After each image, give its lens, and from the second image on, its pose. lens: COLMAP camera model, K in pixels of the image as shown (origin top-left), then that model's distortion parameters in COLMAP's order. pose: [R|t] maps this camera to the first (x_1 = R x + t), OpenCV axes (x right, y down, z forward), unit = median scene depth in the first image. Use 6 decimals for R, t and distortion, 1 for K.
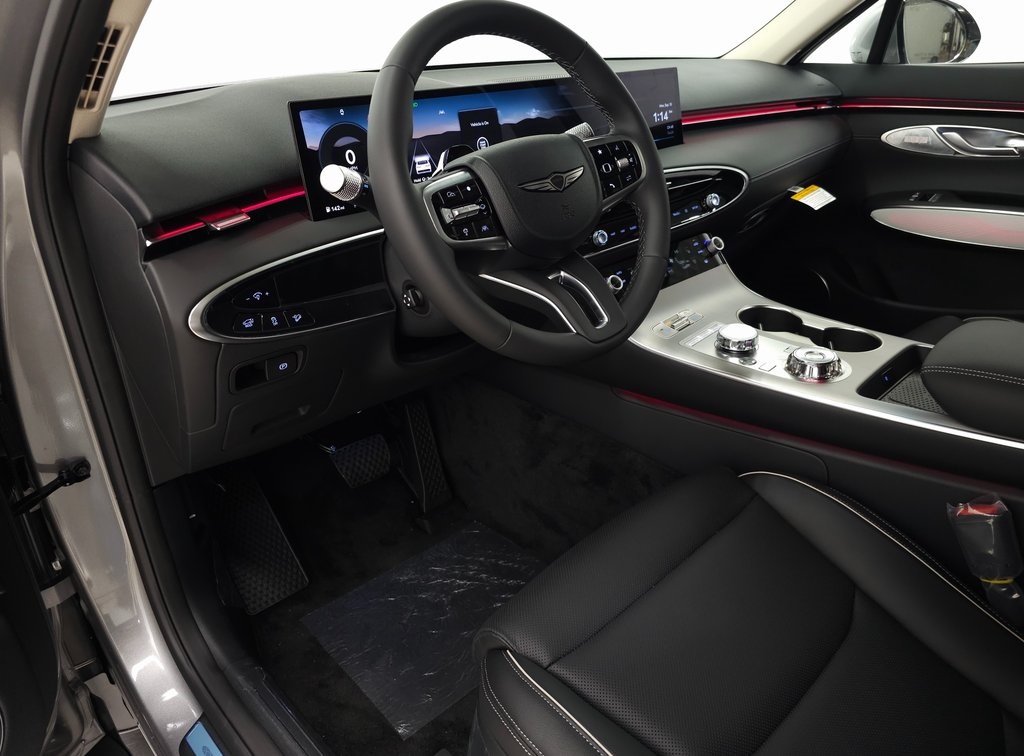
lens RADIAL K [[684.2, 0, 510.6], [0, 684.2, 424.1], [0, 0, 1]] dist [0.000857, -0.000664]
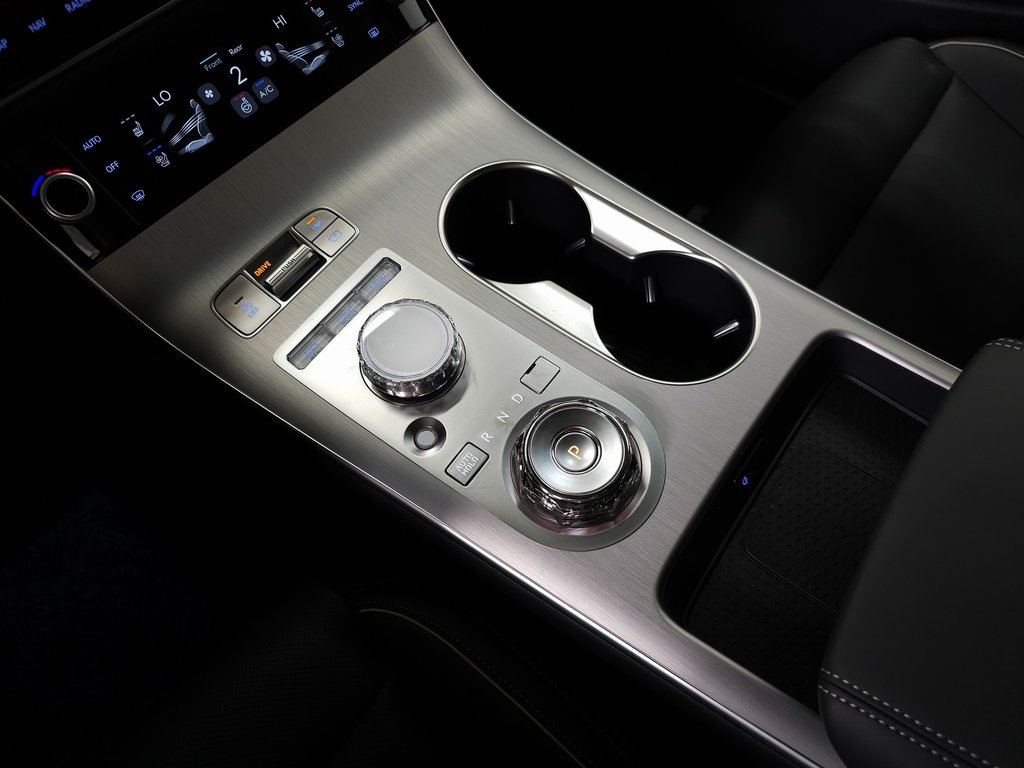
lens RADIAL K [[695.3, 0, 512.0], [0, 695.3, 384.0], [0, 0, 1]] dist [0.029252, -0.035838]
pose [[0.986801, -0.112091, 0.116874, 0.394820], [0.031517, 0.840858, 0.540337, -0.378257], [-0.158841, -0.529521, 0.833293, 0.746044]]
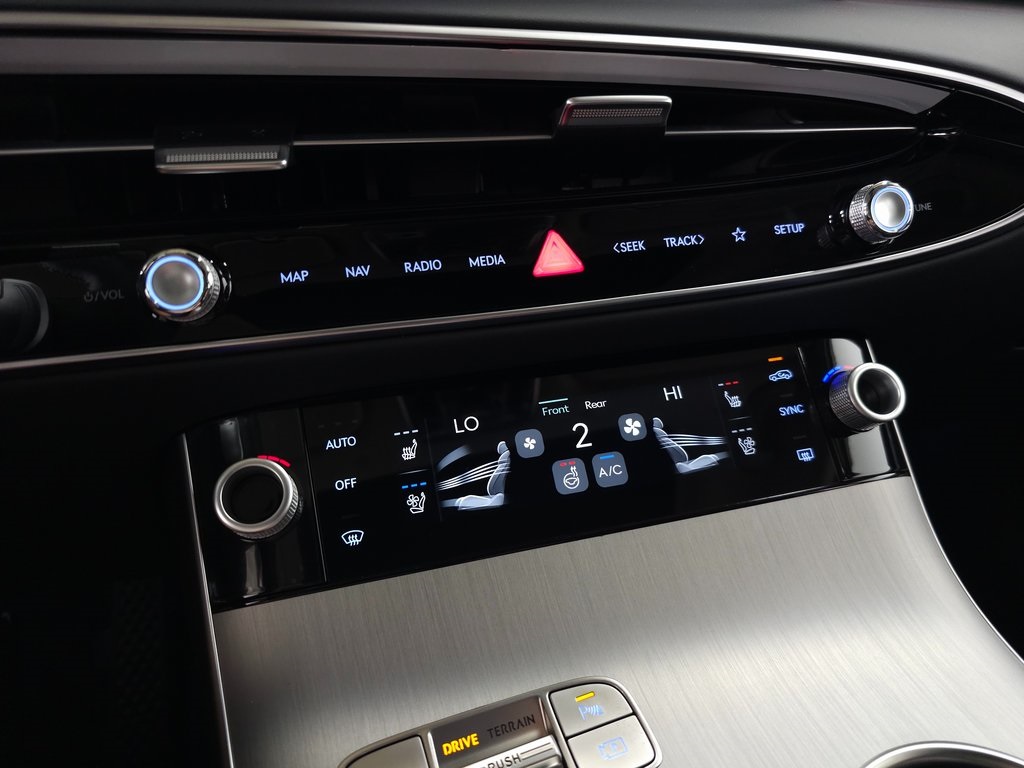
lens RADIAL K [[704.9, 0, 513.3], [0, 704.9, 376.7], [0, 0, 1]] dist [0.085588, -0.210504]
pose [[0.915478, 0.247677, -0.317107, 0.354285], [-0.256130, 0.966519, 0.015462, -0.325070], [0.310320, 0.067065, 0.948264, 0.979479]]
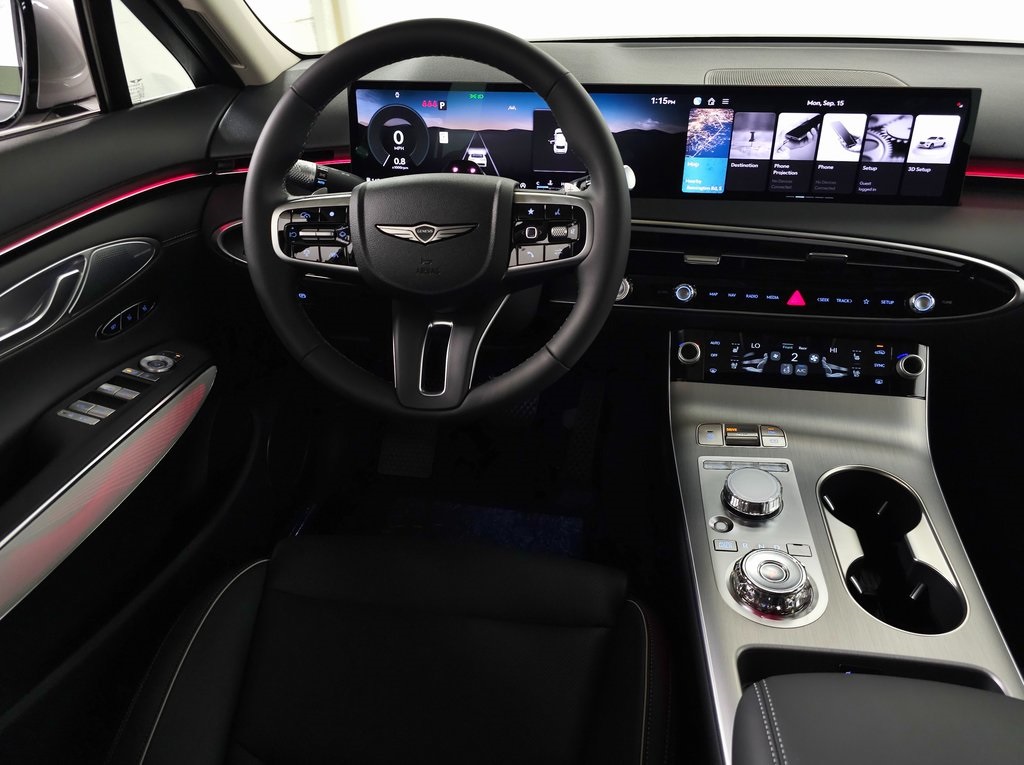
lens RADIAL K [[690.4, 0, 519.7], [0, 690.4, 370.1], [0, 0, 1]] dist [0.067092, -0.100970]
pose [[0.615512, 0.466306, -0.635377, 0.669936], [-0.385071, 0.881340, 0.273788, -0.402845], [0.687652, 0.076145, 0.722036, 0.348306]]
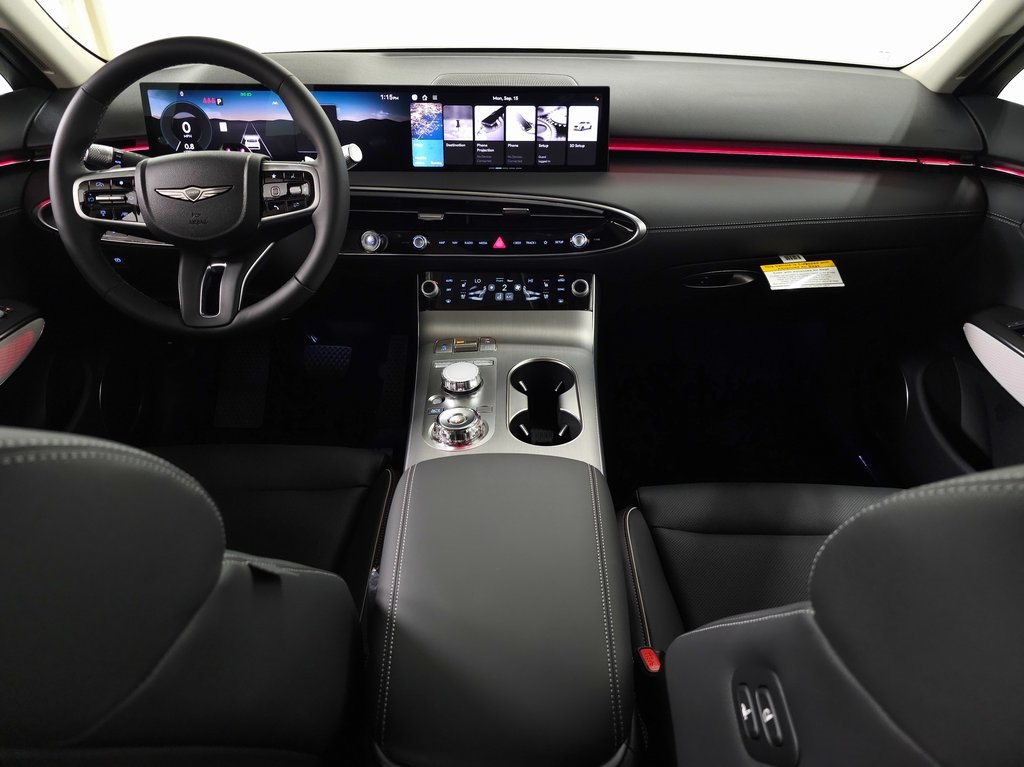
lens RADIAL K [[695.3, 0, 512.0], [0, 695.3, 383.5], [0, 0, 1]] dist [0.029252, -0.035838]
pose [[0.722993, 0.429541, -0.541087, 1.072442], [-0.364158, 0.902521, 0.229881, -0.443312], [0.587086, 0.030838, 0.808937, 0.264011]]
